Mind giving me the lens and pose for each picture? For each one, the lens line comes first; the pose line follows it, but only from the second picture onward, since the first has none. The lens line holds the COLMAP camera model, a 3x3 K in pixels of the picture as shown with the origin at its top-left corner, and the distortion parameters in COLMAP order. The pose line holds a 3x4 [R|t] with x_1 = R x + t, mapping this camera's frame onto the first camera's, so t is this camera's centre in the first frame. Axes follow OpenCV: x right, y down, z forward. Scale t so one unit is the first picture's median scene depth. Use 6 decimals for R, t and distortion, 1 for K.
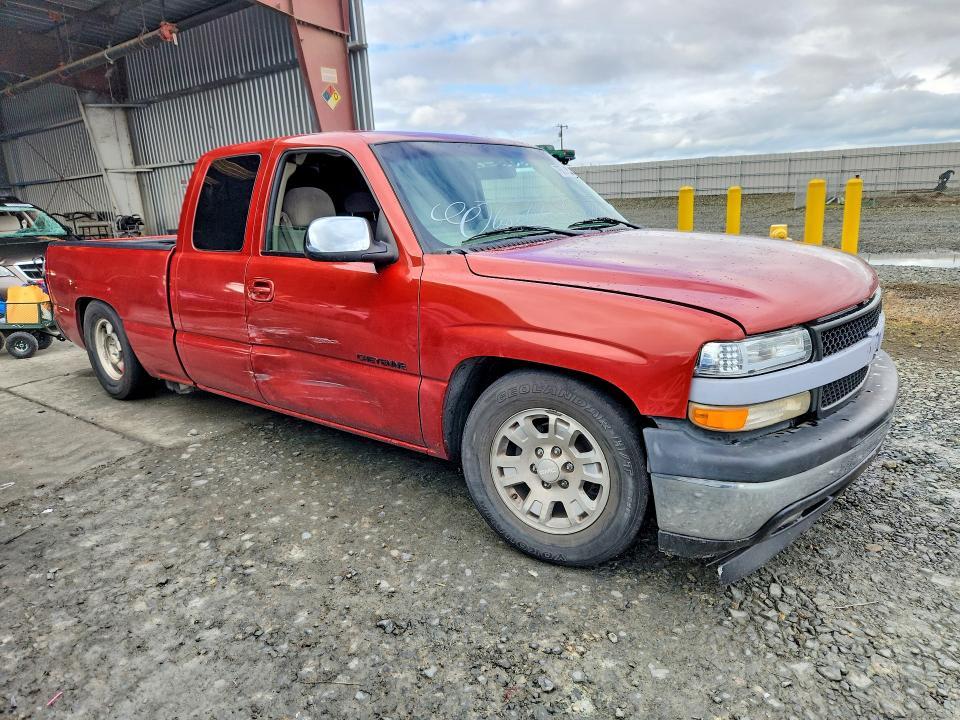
lens RADIAL K [[746.0, 0, 480.0], [0, 746.0, 360.0], [0, 0, 1]] dist [0.010576, 0.003520]
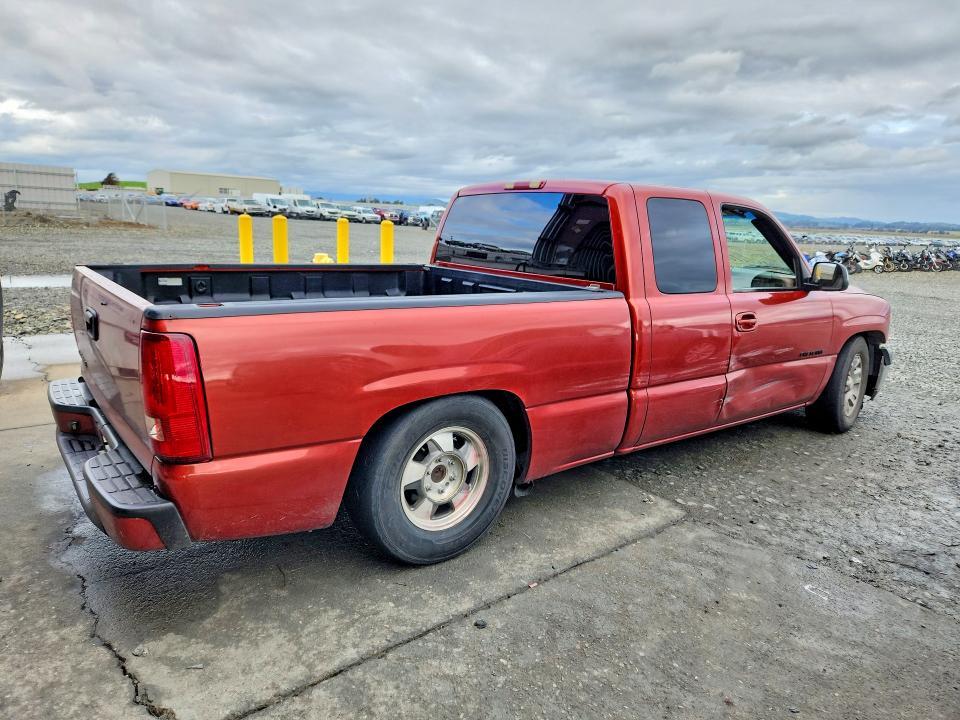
lens RADIAL K [[641.2, 0, 480.0], [0, 641.2, 360.0], [0, 0, 1]] dist [0.037379, -0.005866]
pose [[0.160019, -0.156117, 0.974690, -1.218160], [0.141397, 0.980857, 0.133891, -0.226116], [-0.976934, 0.116394, 0.179030, 1.054699]]
